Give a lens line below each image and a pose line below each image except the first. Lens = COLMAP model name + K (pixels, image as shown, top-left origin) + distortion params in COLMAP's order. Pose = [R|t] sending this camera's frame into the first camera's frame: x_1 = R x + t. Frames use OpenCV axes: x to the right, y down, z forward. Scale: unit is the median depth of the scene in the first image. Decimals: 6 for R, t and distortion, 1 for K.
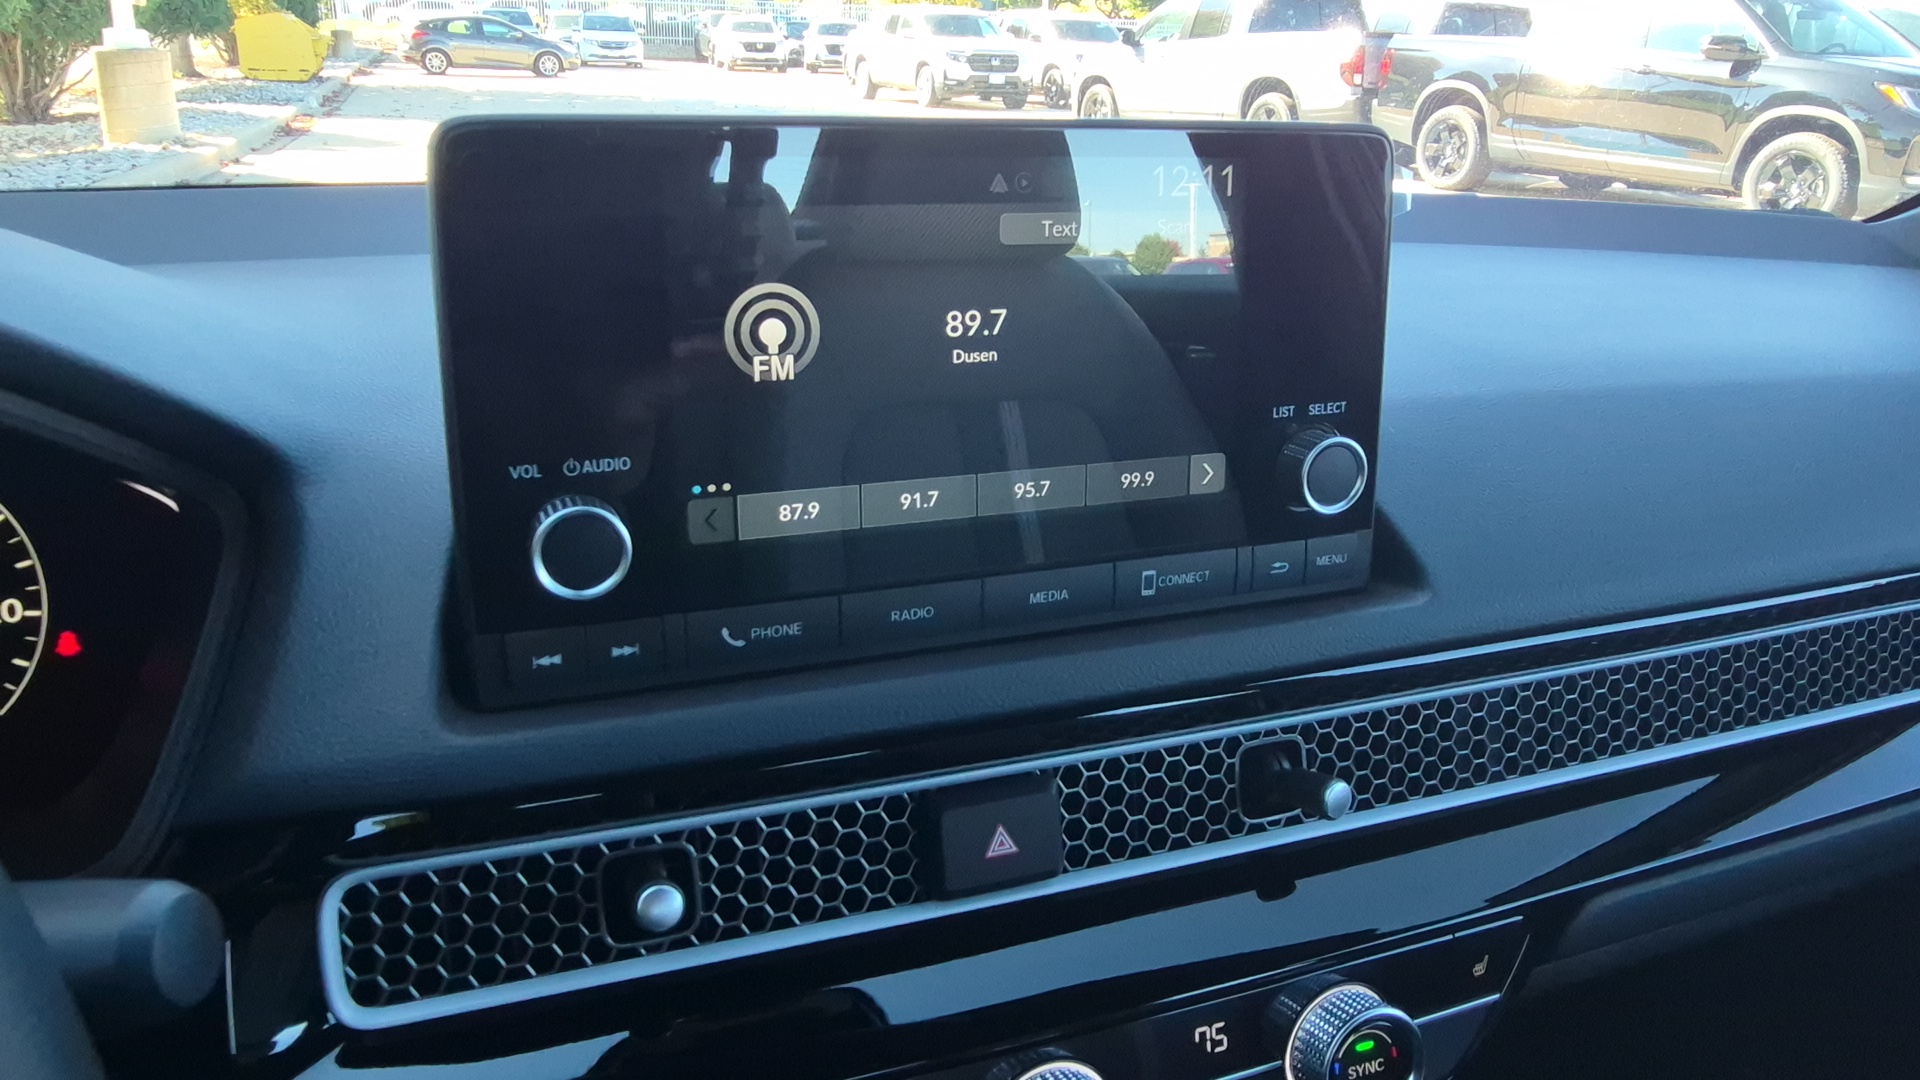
lens RADIAL K [[1385.0, 0, 969.0], [0, 1385.0, 521.5], [0, 0, 1]] dist [-0.006982, 0.003962]
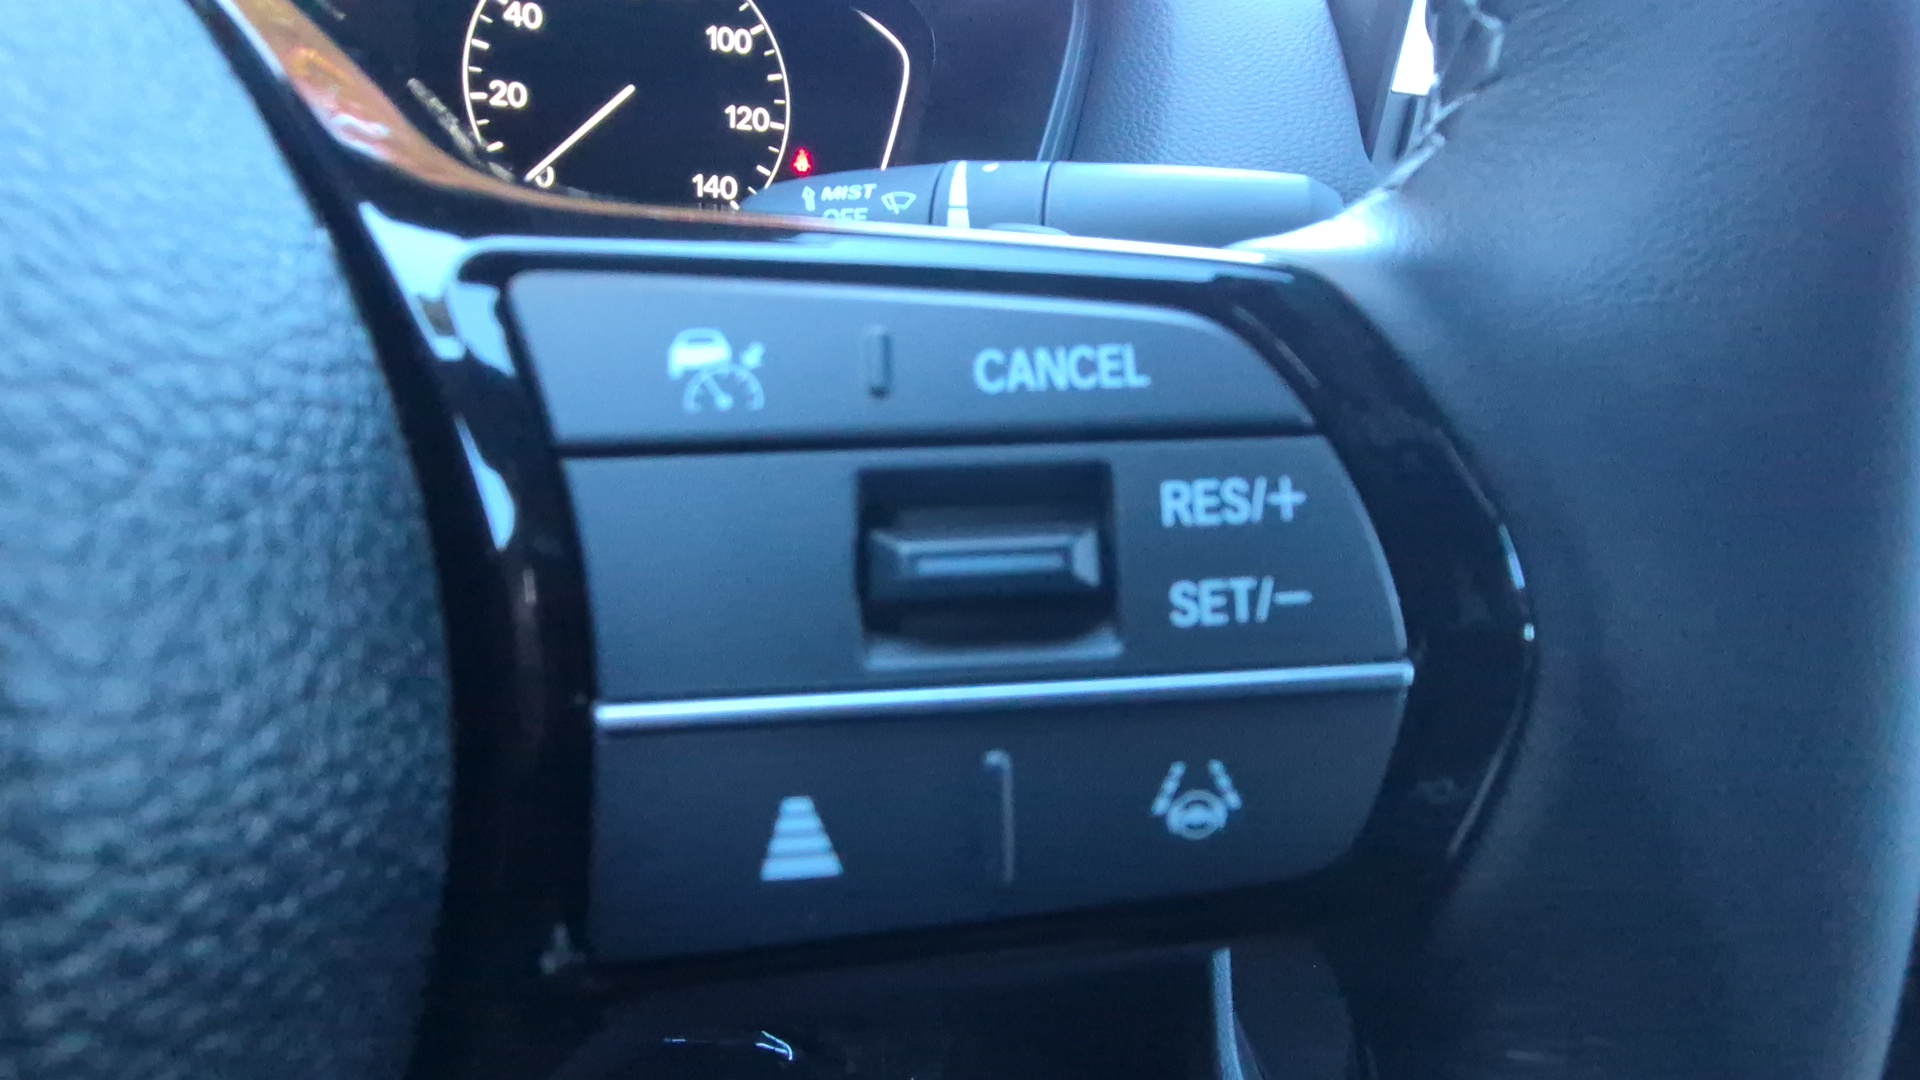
lens RADIAL K [[1001.3, 0, 962.5], [0, 1001.3, 547.5], [0, 0, 1]] dist [-0.011047, 0.001484]
pose [[0.985405, 0.148736, -0.082795, -0.446423], [-0.133988, 0.977704, 0.161688, 0.259844], [0.104998, -0.148234, 0.983363, 0.205278]]
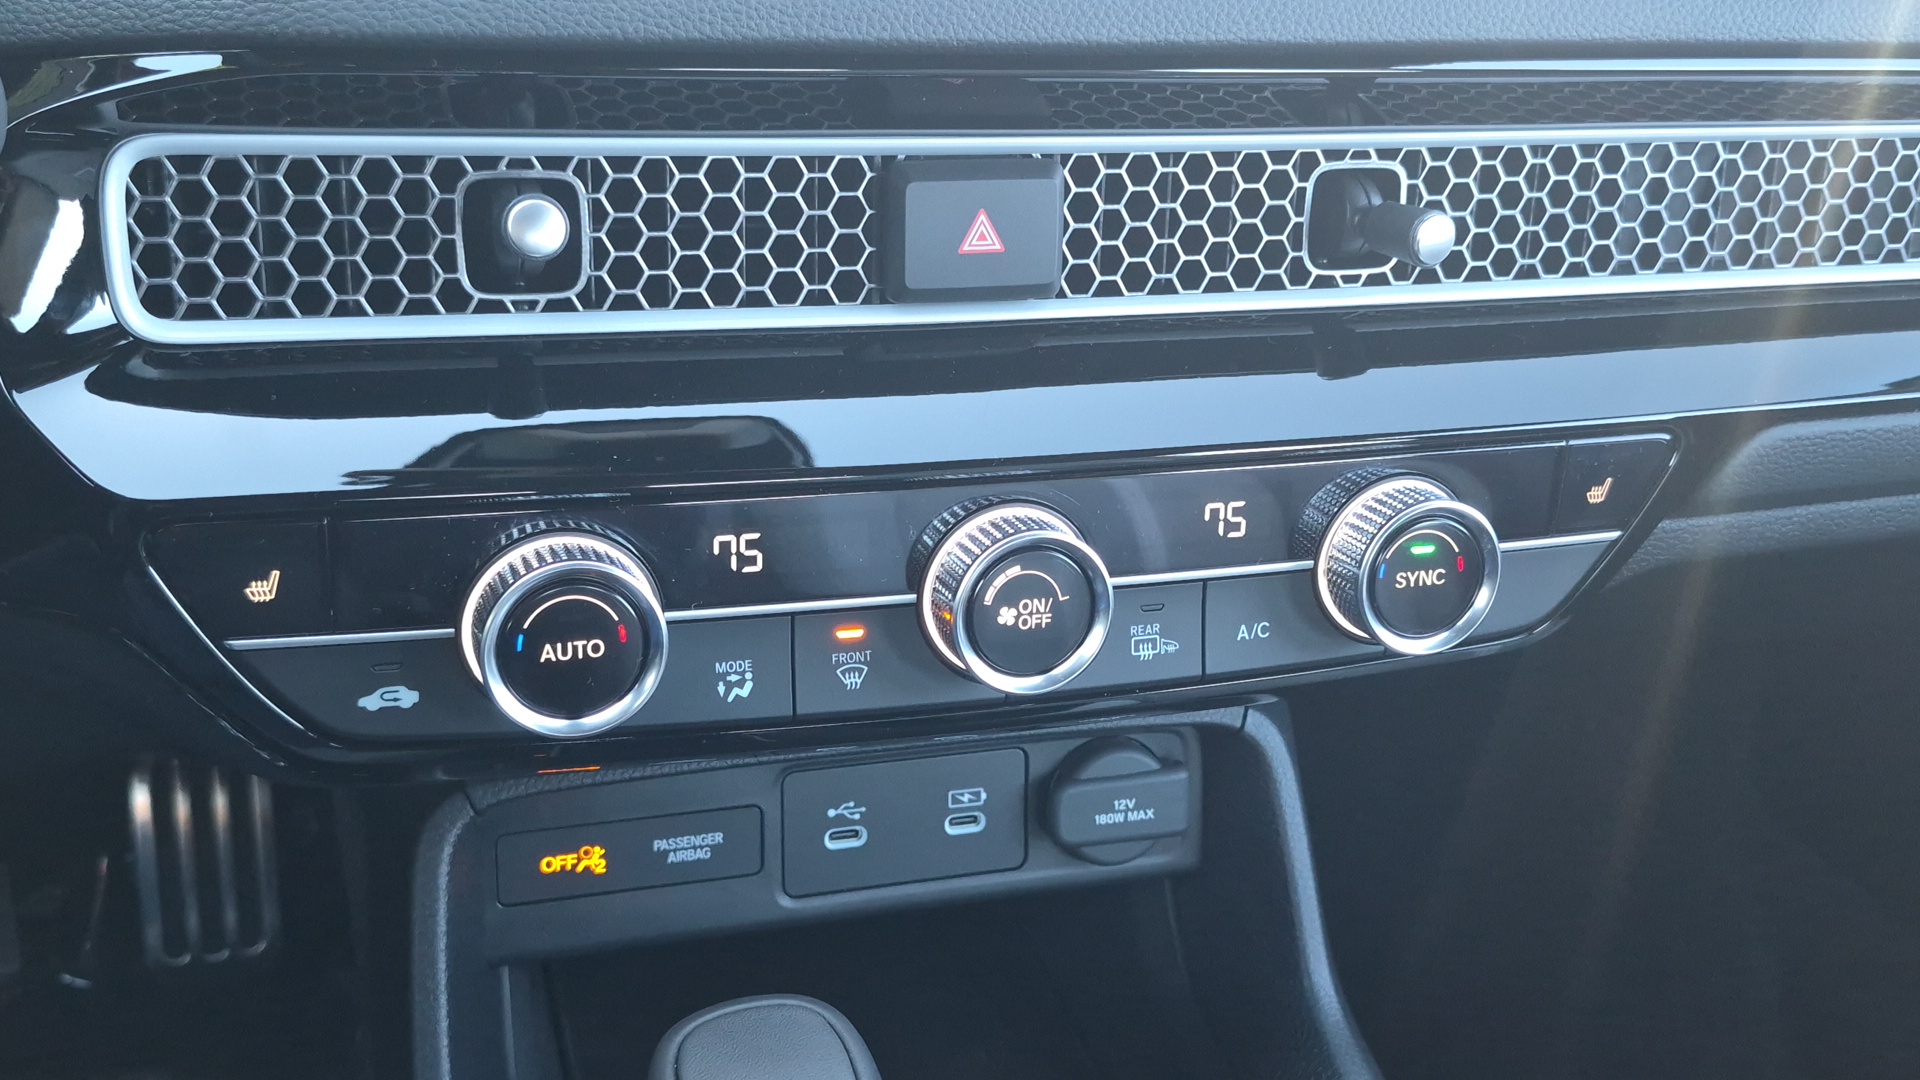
lens RADIAL K [[2096.3, 0, 959.1], [0, 2096.3, 547.4], [0, 0, 1]] dist [0.081104, 0.000000]
pose [[0.995050, 0.097128, -0.021009, 0.049814], [-0.091210, 0.976573, 0.194902, 0.166412], [0.039448, -0.192021, 0.980598, -0.168378]]
